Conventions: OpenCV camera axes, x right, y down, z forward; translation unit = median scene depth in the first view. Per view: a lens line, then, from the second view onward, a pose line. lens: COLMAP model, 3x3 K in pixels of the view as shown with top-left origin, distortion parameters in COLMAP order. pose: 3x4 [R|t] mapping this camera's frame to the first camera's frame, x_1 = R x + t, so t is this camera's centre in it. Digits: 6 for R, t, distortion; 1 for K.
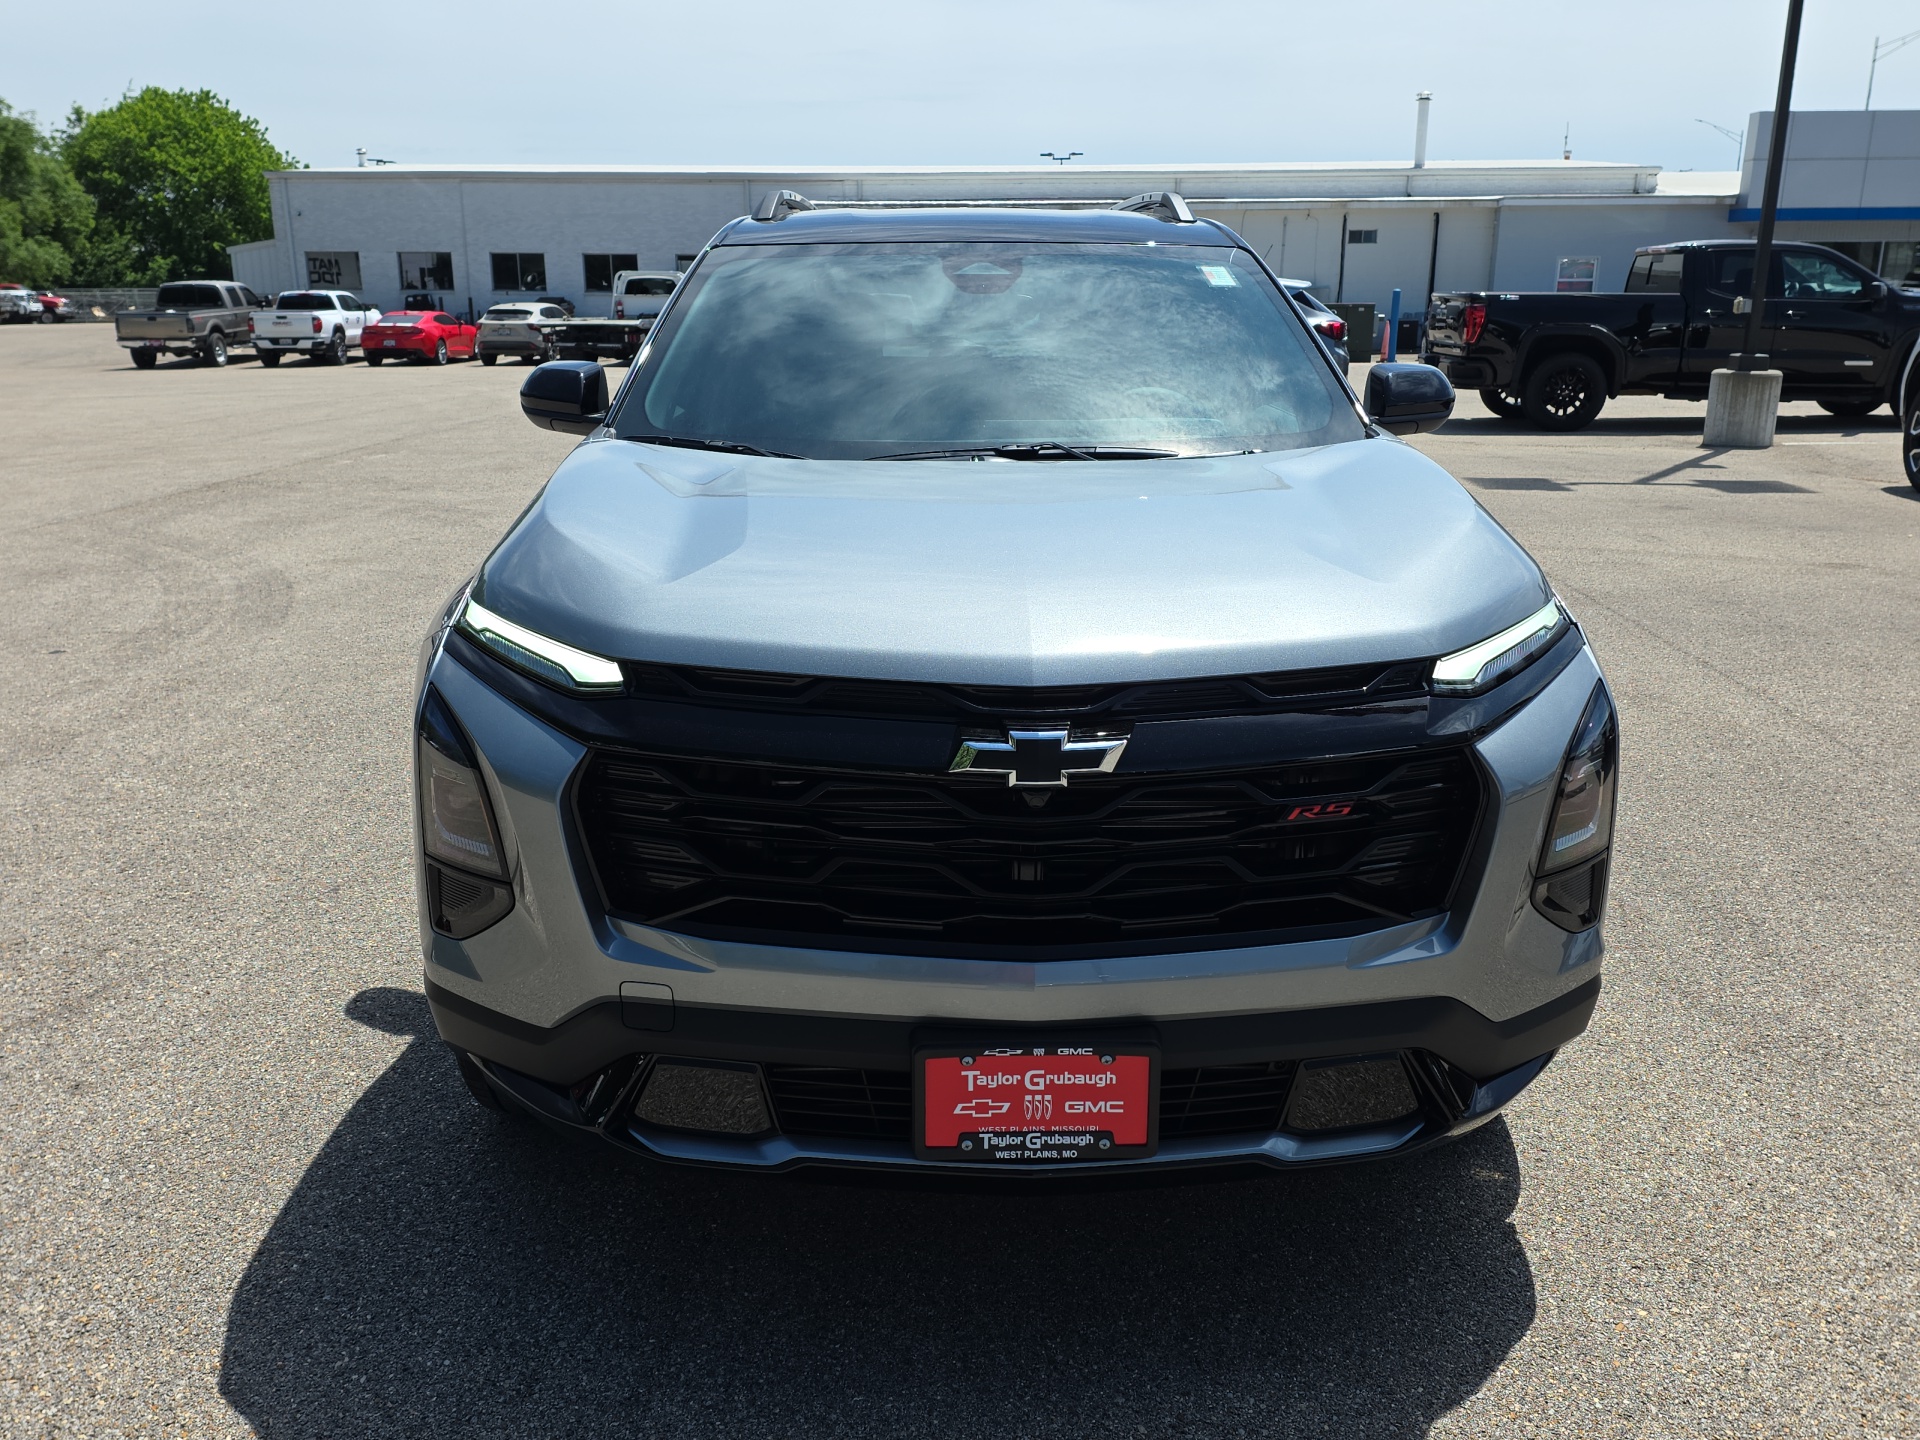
lens RADIAL K [[1595.7, 0, 955.5], [0, 1595.7, 700.6], [0, 0, 1]] dist [0.114335, -0.137495]
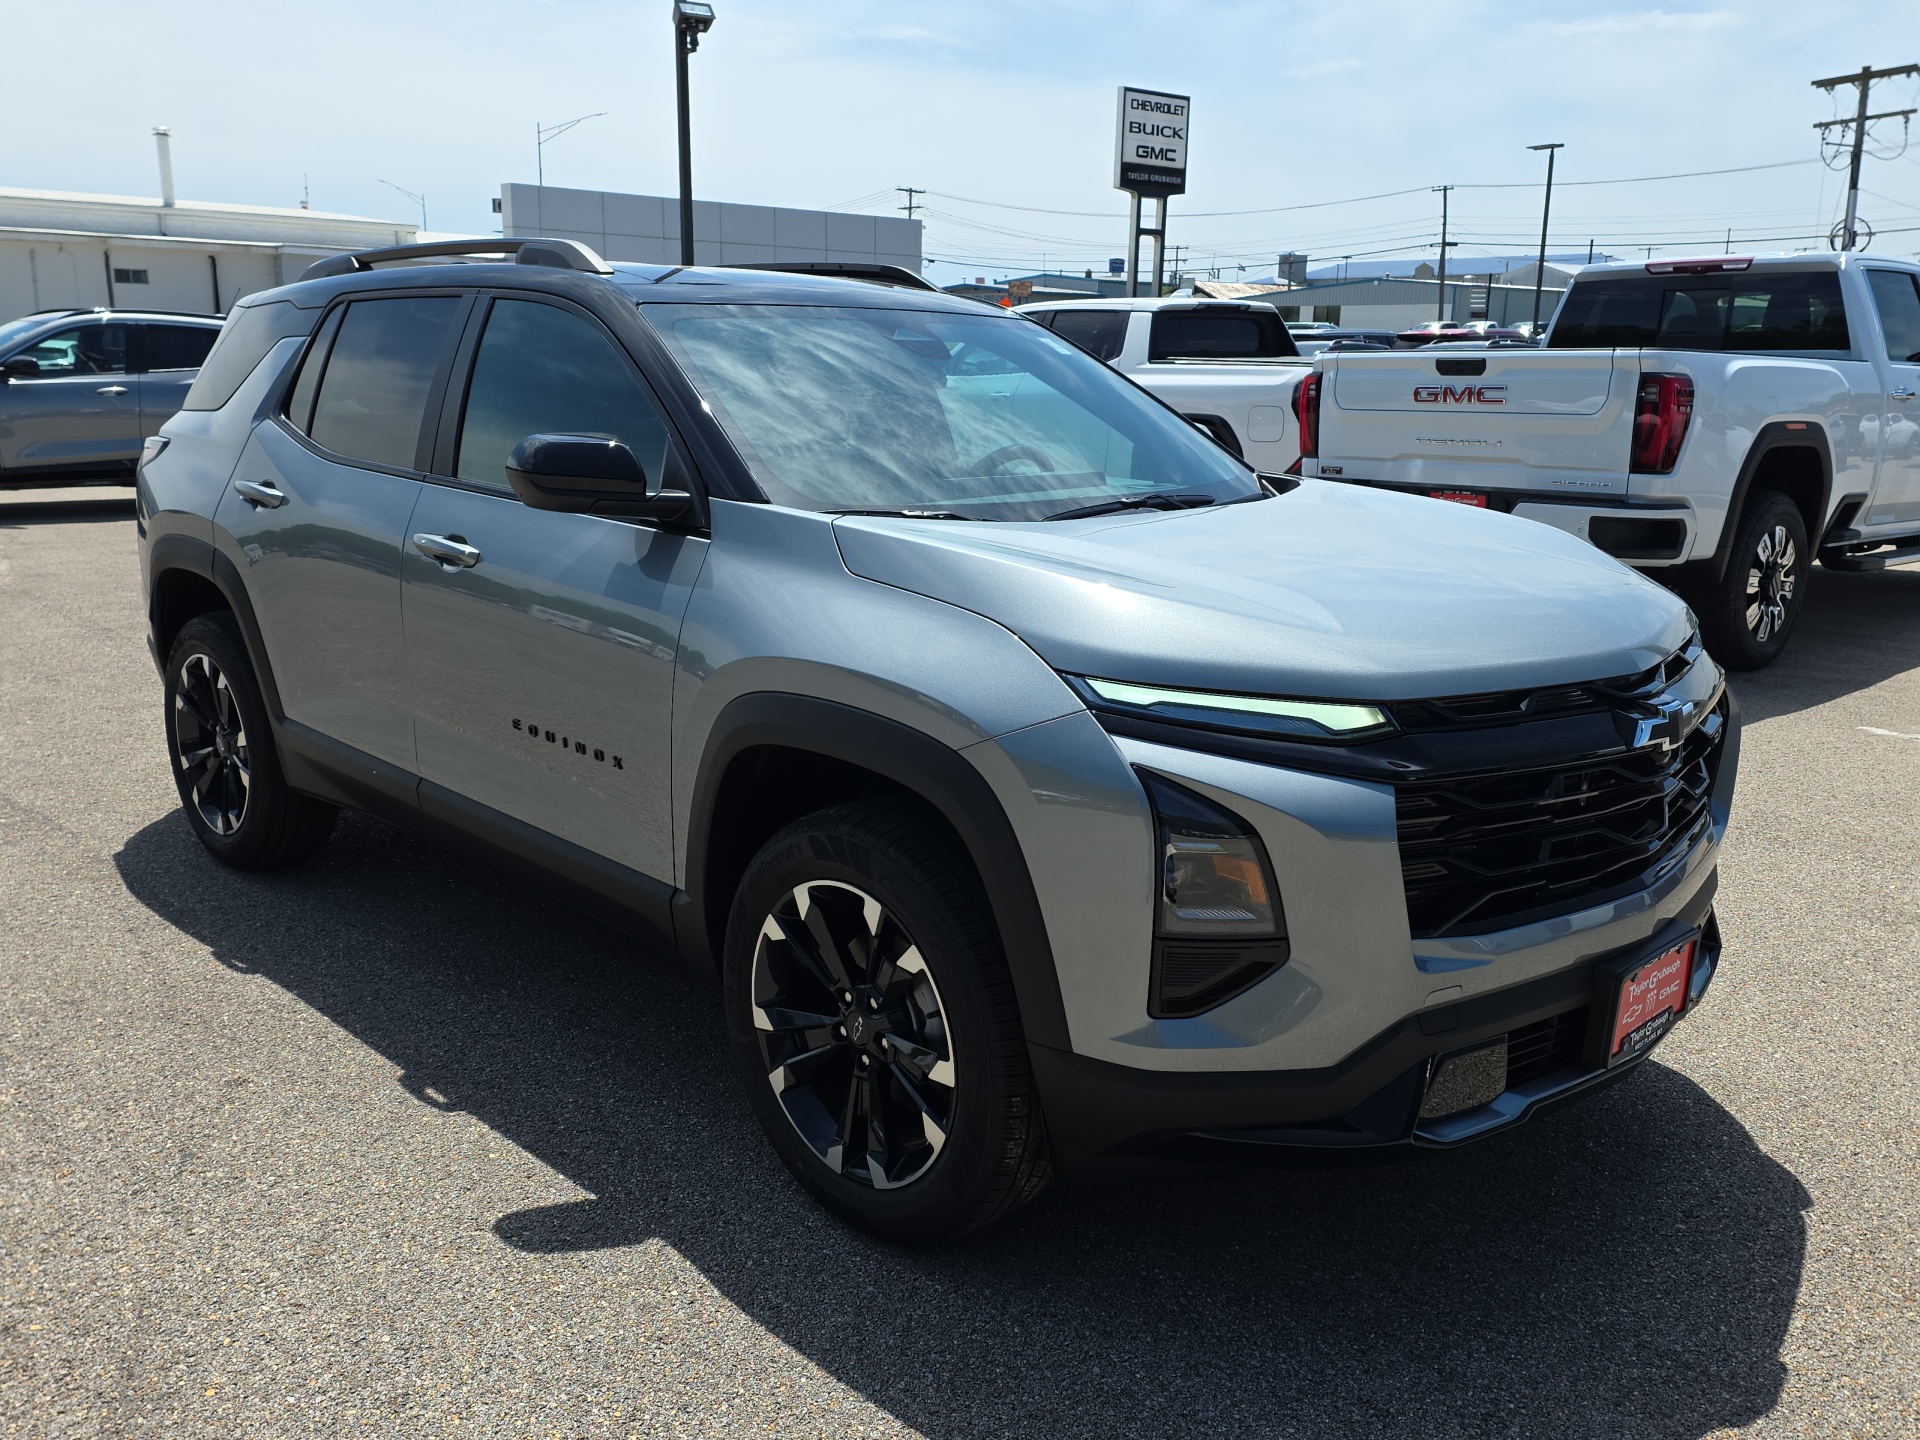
lens RADIAL K [[1595.7, 0, 955.5], [0, 1595.7, 700.6], [0, 0, 1]] dist [0.114335, -0.137495]
pose [[0.725448, -0.139096, 0.674076, -1.047960], [0.157909, 0.986878, 0.033699, -0.099427], [-0.669918, 0.081996, 0.737893, 0.354976]]
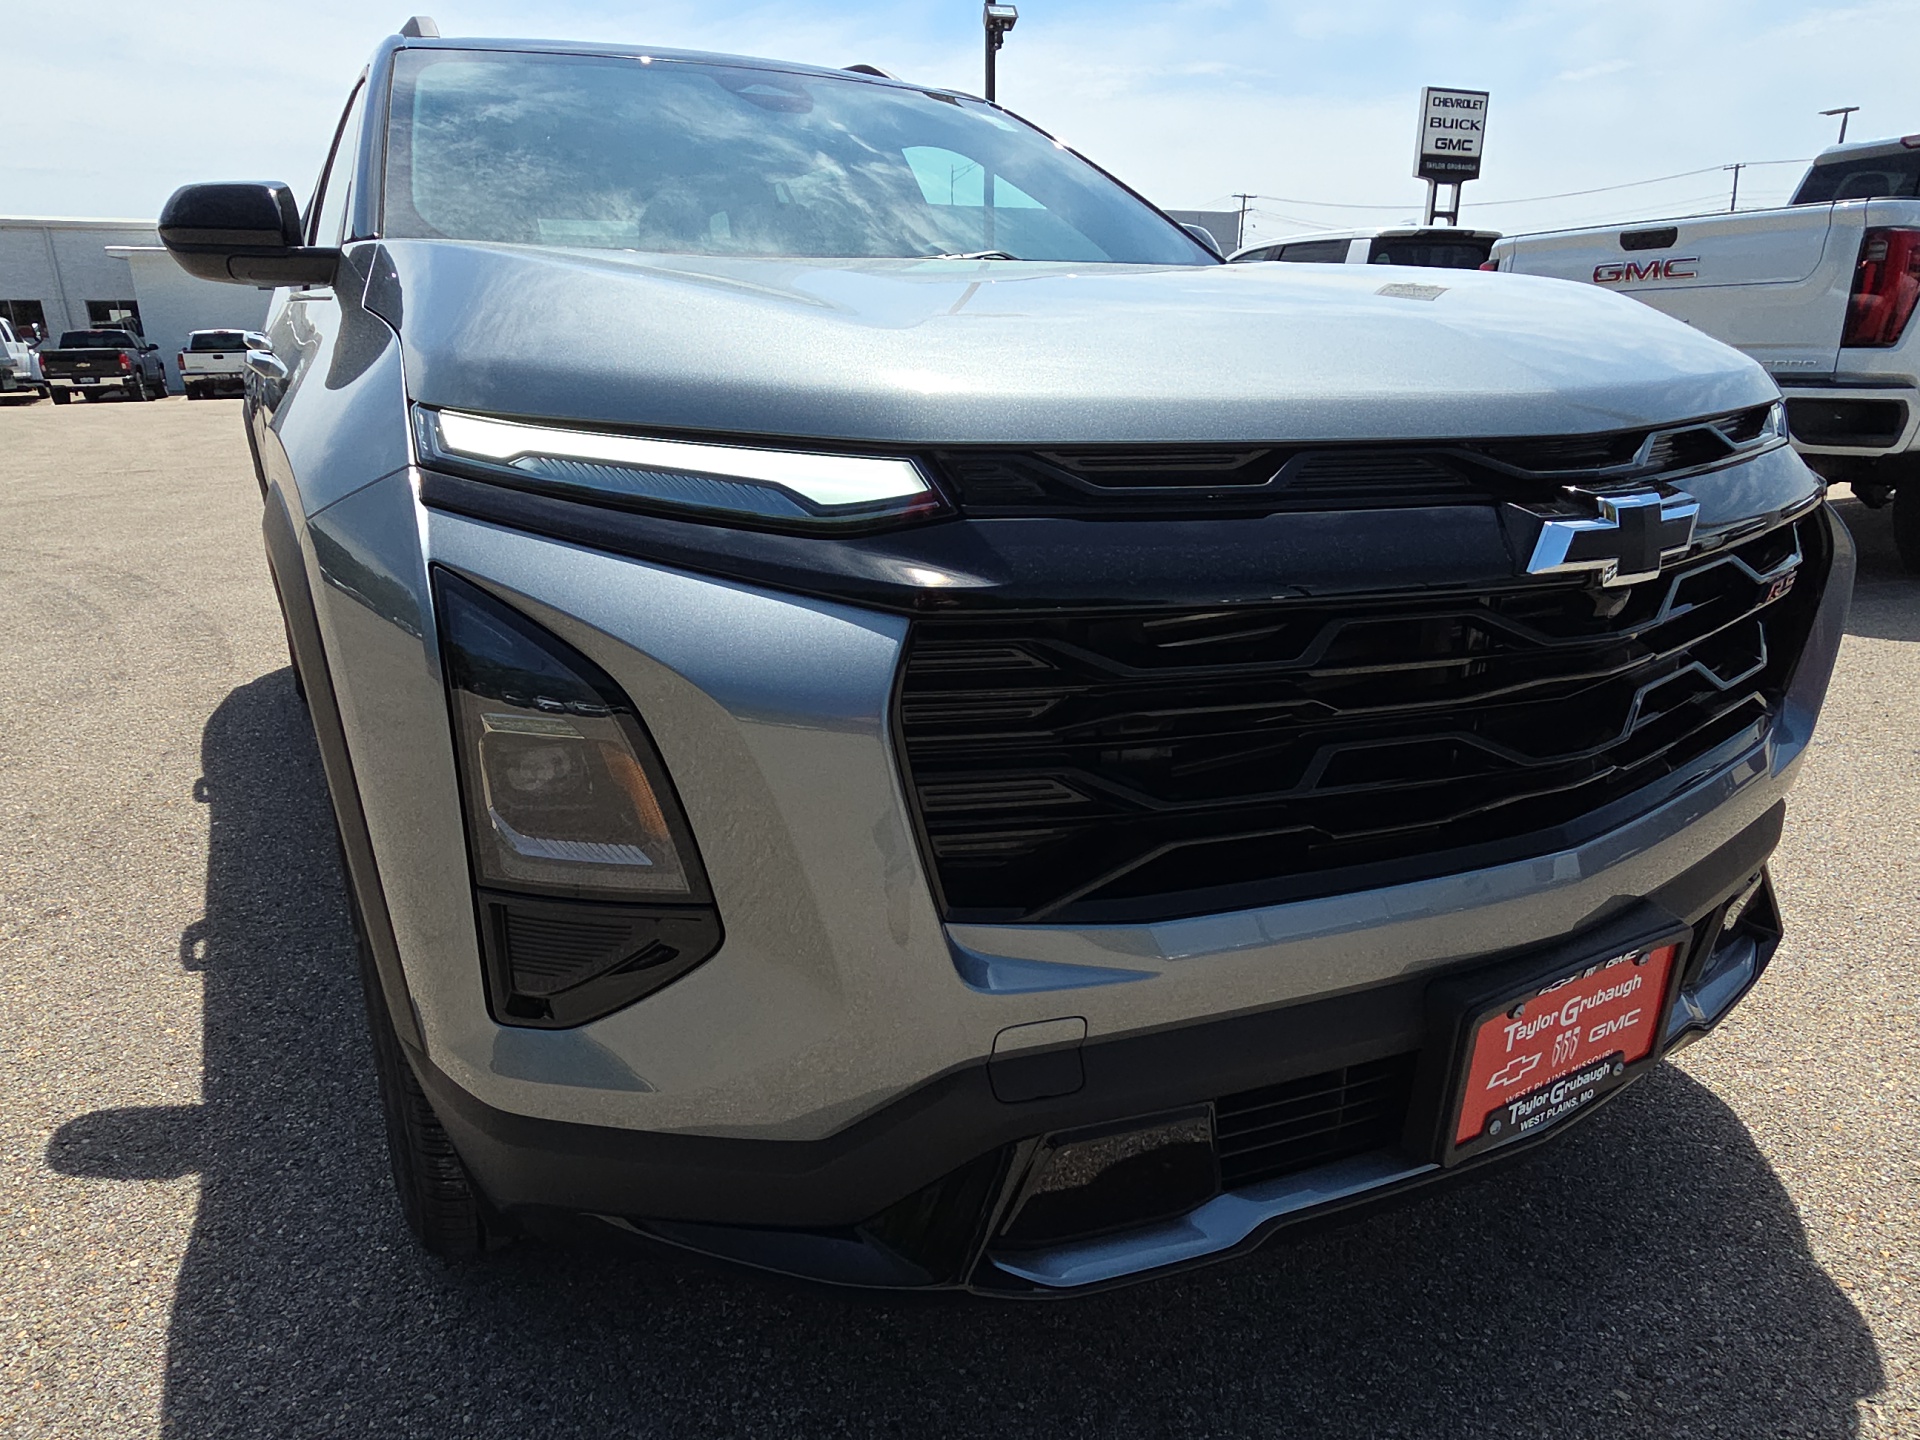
lens RADIAL K [[1210.1, 0, 944.2], [0, 1210.1, 727.8], [0, 0, 1]] dist [0.006193, 0.000024]
pose [[0.881303, -0.154789, 0.446482, -0.361343], [0.128944, 0.987747, 0.087918, 0.028012], [-0.454620, -0.019911, 0.890463, 0.577482]]
